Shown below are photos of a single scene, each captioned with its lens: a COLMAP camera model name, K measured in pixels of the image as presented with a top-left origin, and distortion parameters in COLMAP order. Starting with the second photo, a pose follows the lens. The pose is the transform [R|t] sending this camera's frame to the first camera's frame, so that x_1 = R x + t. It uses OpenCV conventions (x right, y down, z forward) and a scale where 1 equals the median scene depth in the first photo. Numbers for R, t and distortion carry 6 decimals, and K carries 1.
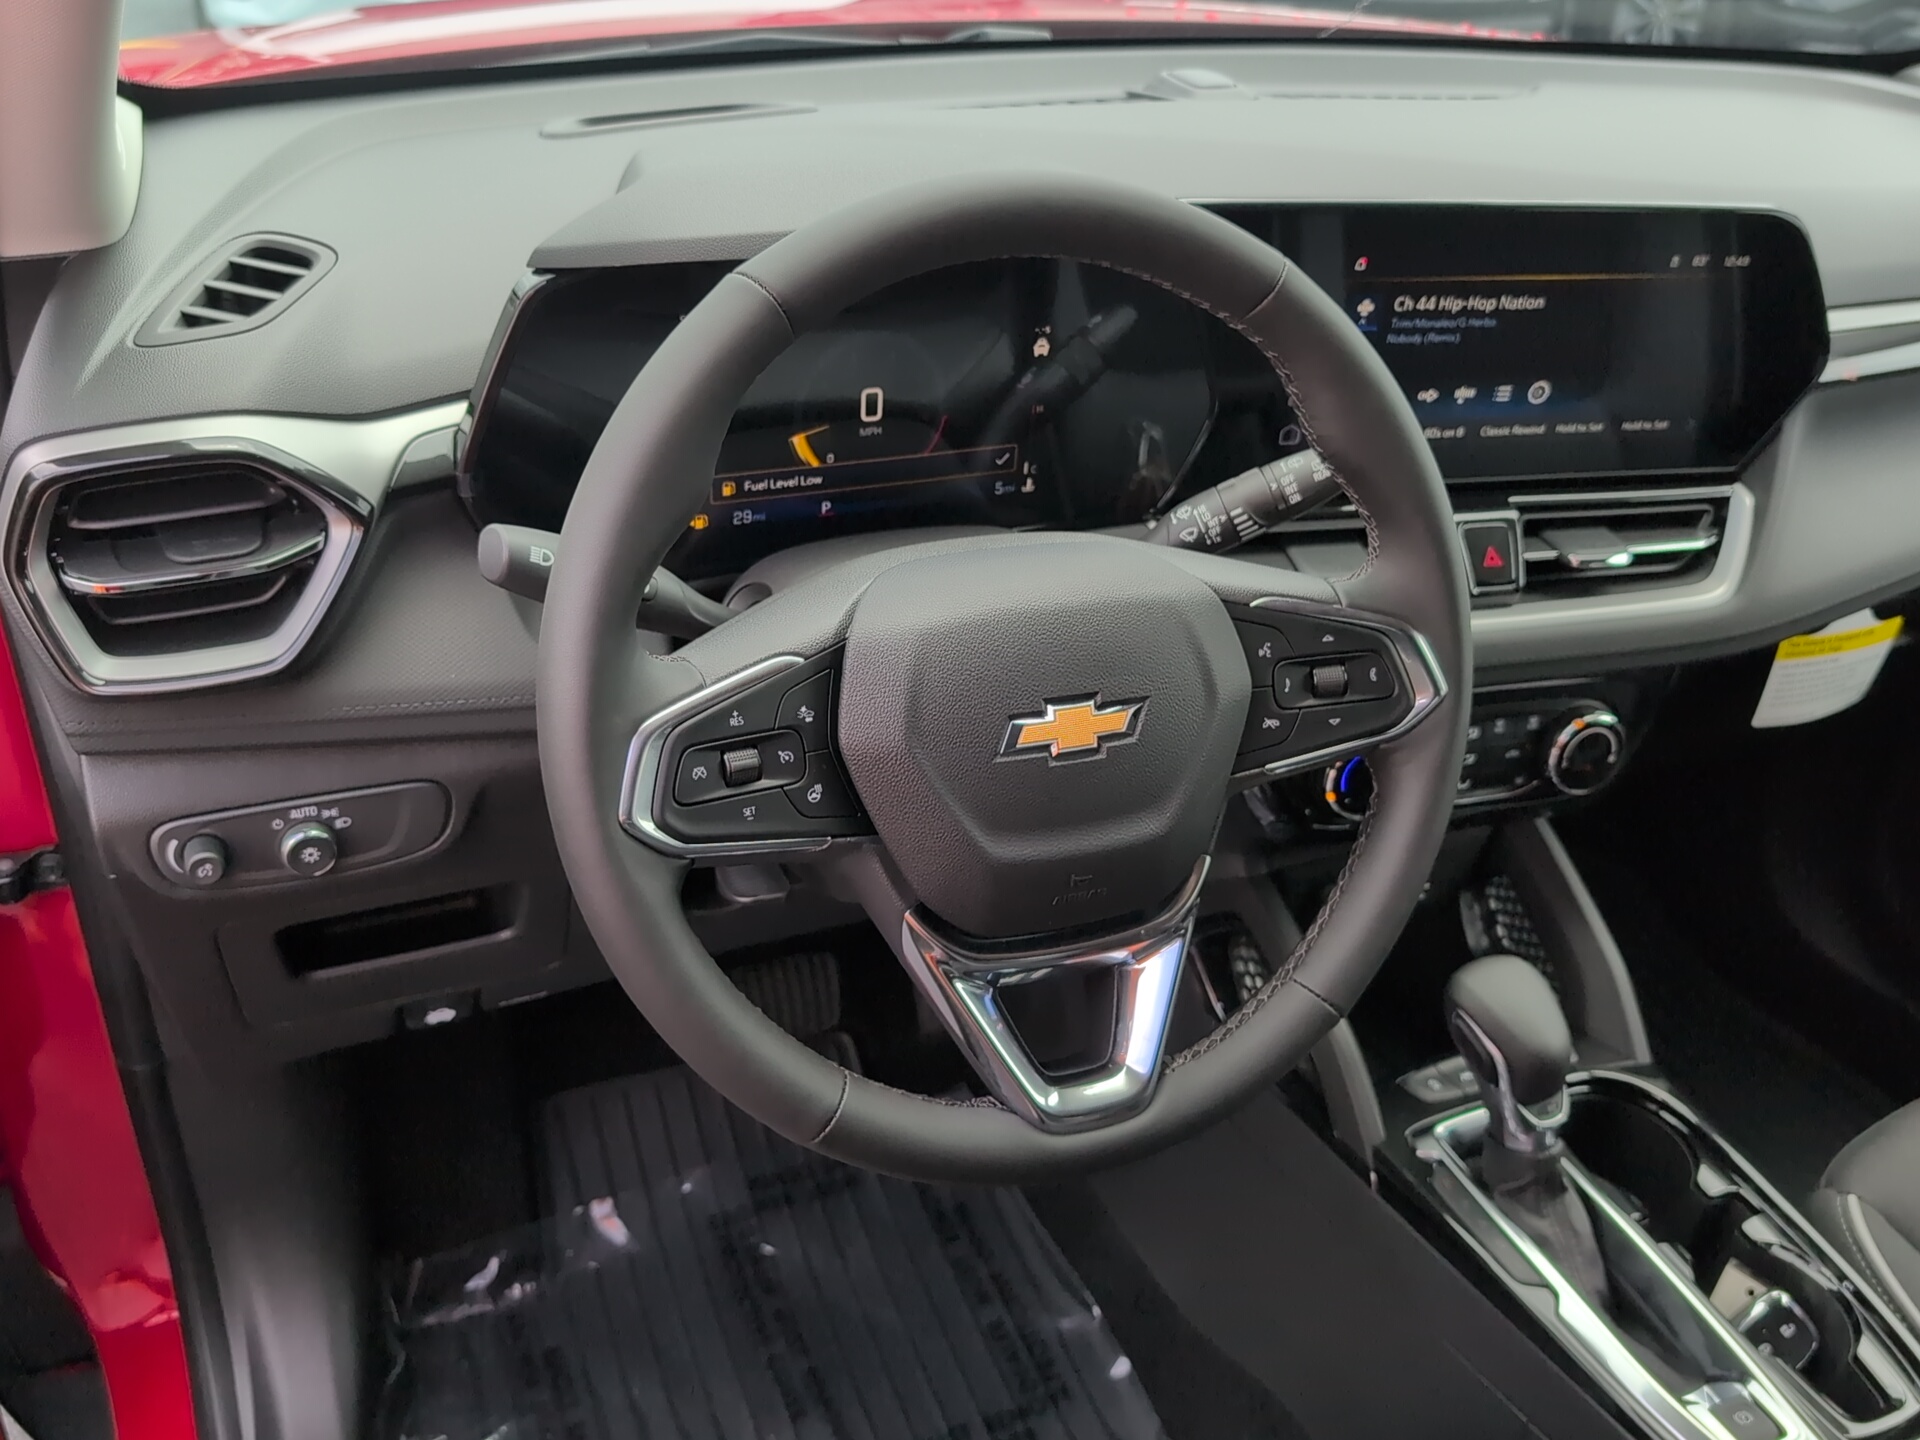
lens RADIAL K [[1638.4, 0, 973.3], [0, 1638.4, 724.4], [0, 0, 1]] dist [0.005910, -0.062038]
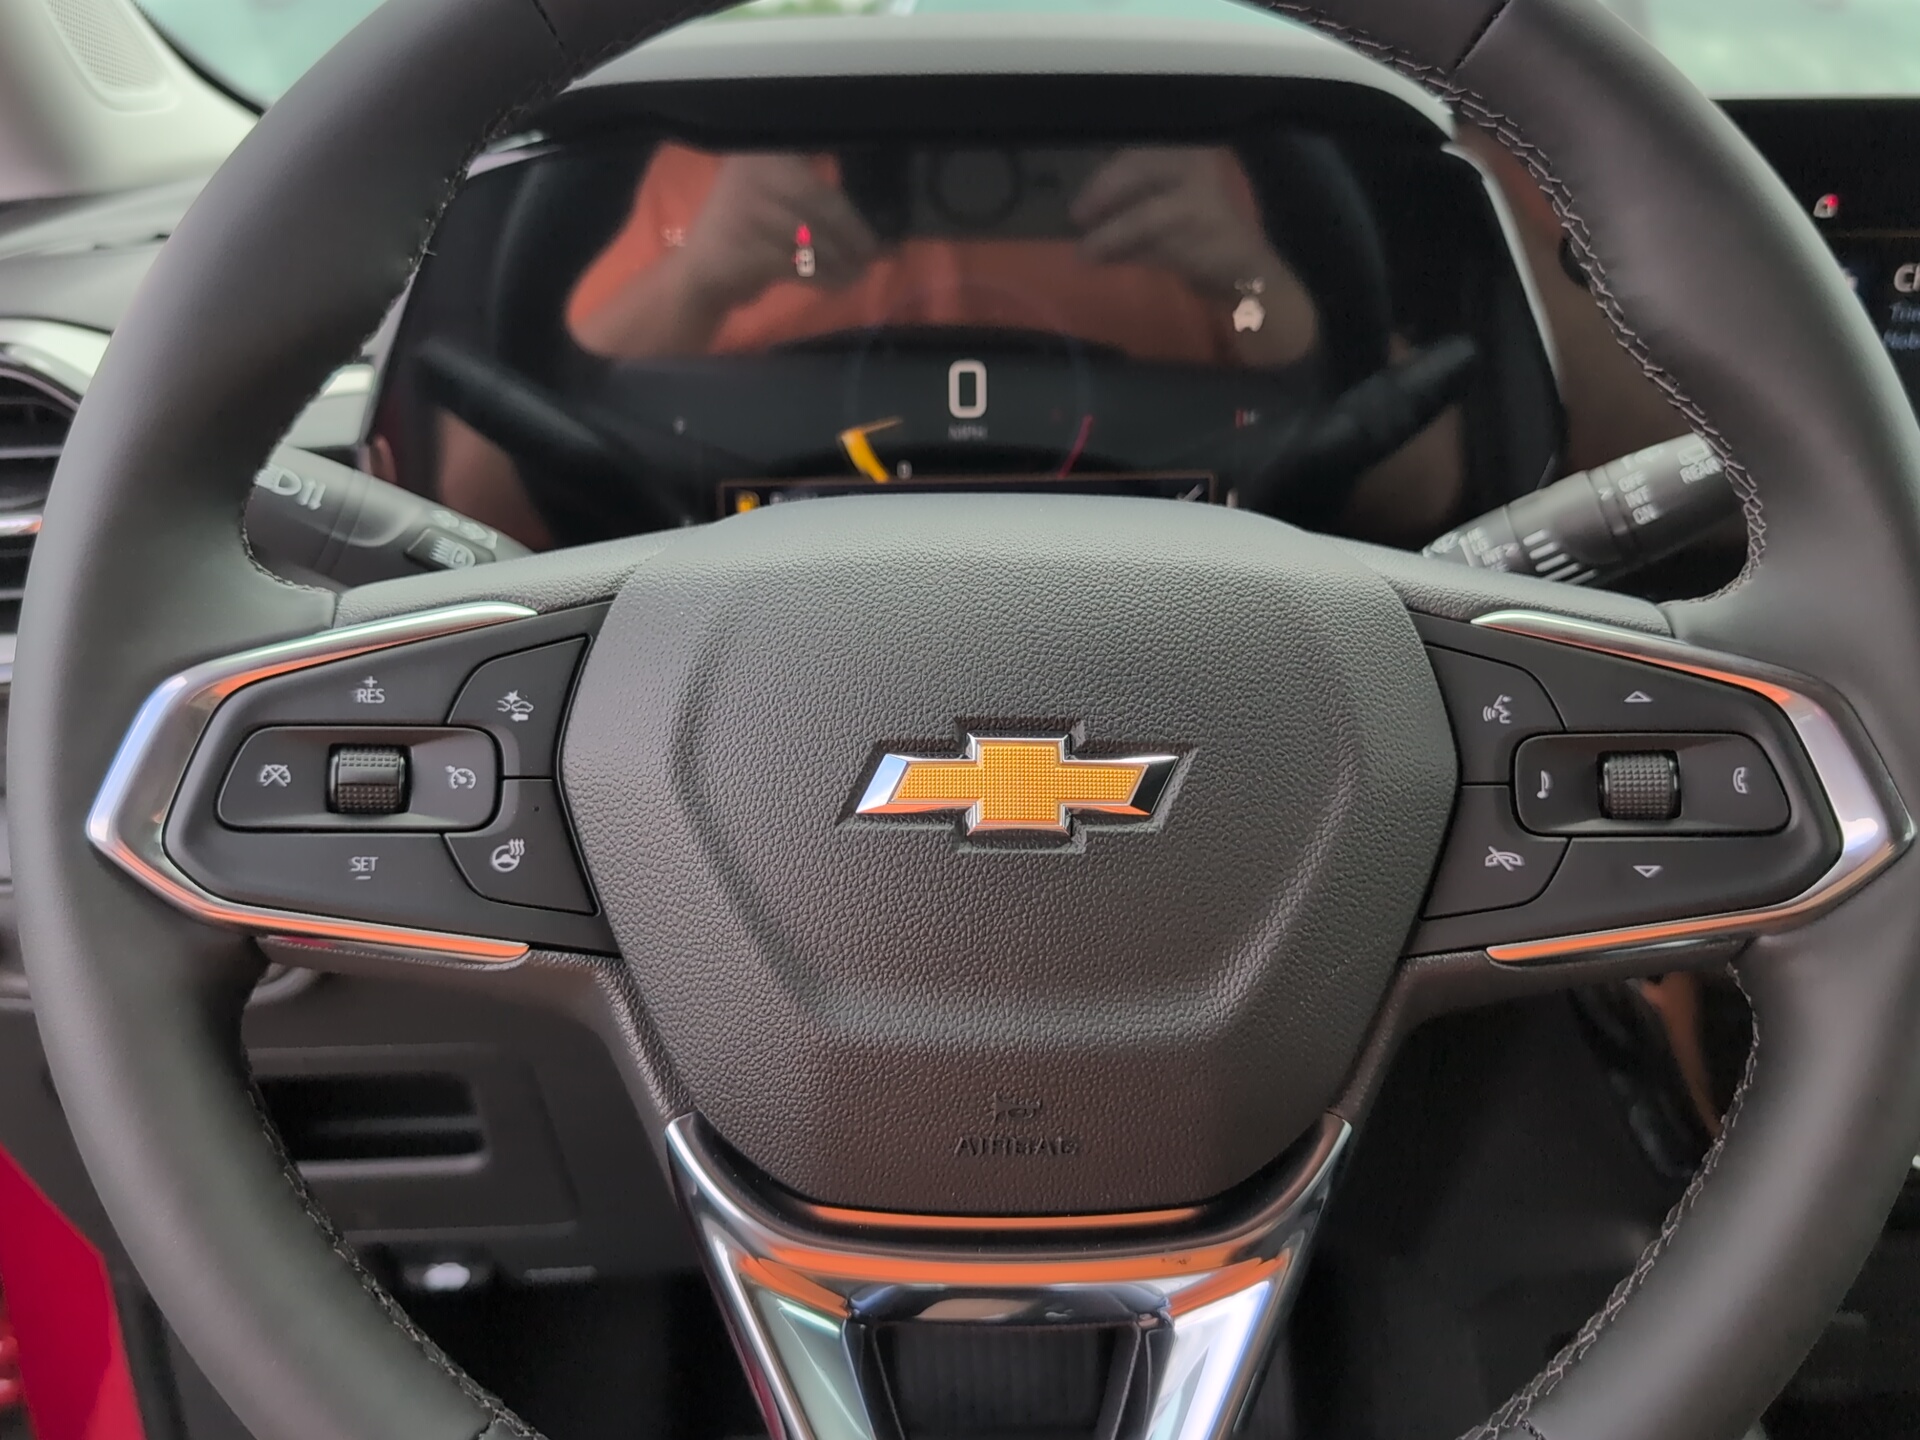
lens RADIAL K [[1638.4, 0, 953.2], [0, 1638.4, 702.9], [0, 0, 1]] dist [0.005910, -0.062038]
pose [[0.931115, 0.044962, -0.361943, 0.177447], [-0.129760, 0.968281, -0.213529, 0.069209], [0.340862, 0.245785, 0.907415, 0.429218]]
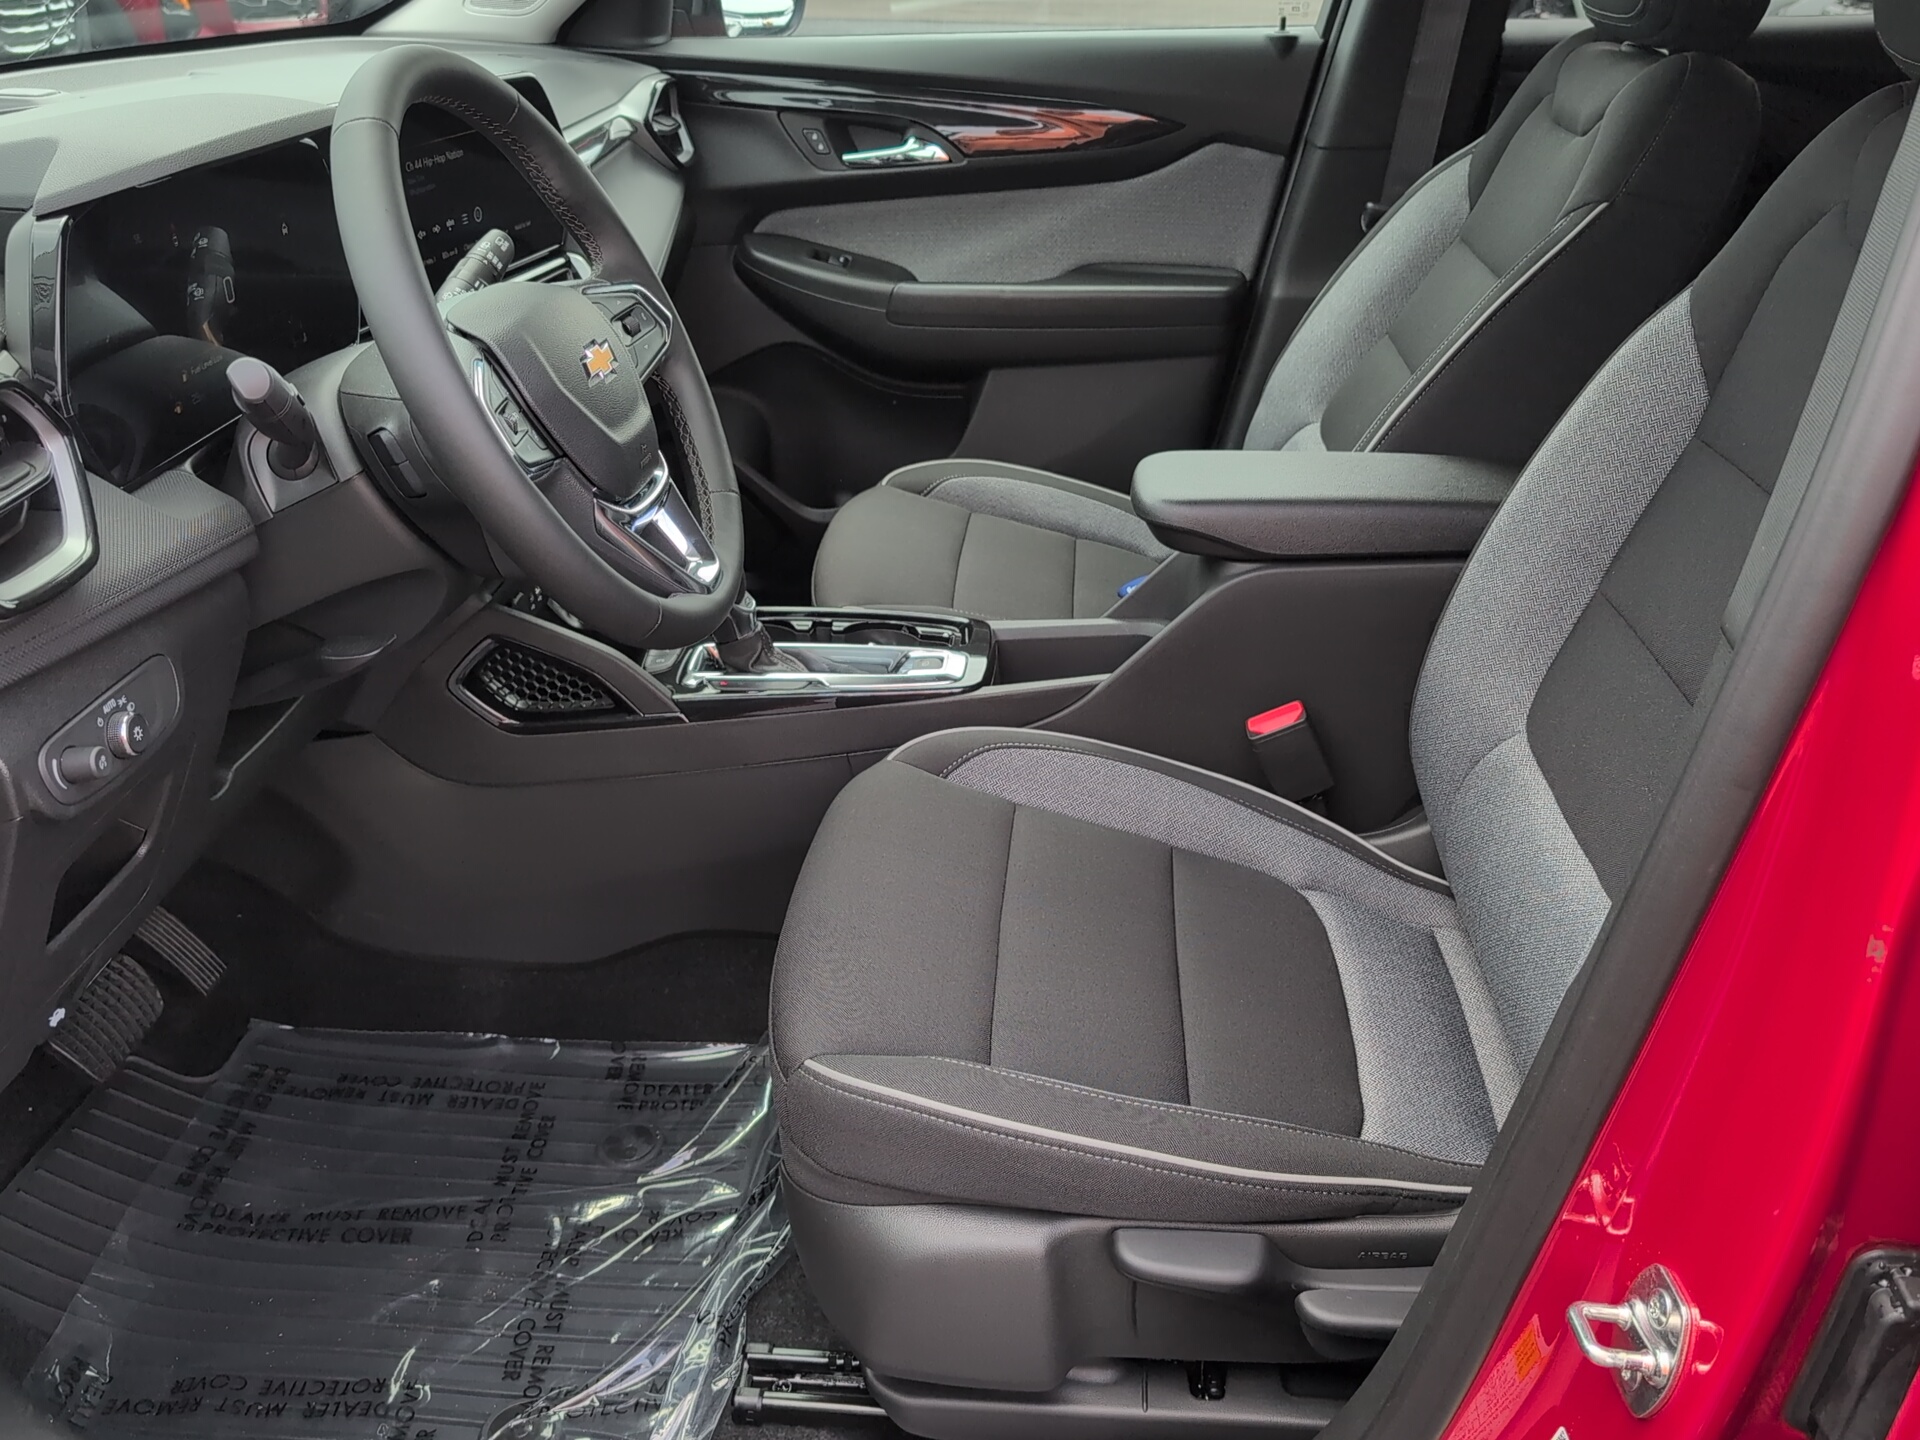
lens RADIAL K [[1638.4, 0, 963.9], [0, 1638.4, 708.0], [0, 0, 1]] dist [0.005910, -0.062038]
pose [[0.473011, -0.469438, 0.745579, -0.928822], [0.511086, 0.835502, 0.201812, 0.123469], [-0.717671, 0.285596, 0.635125, -0.188281]]
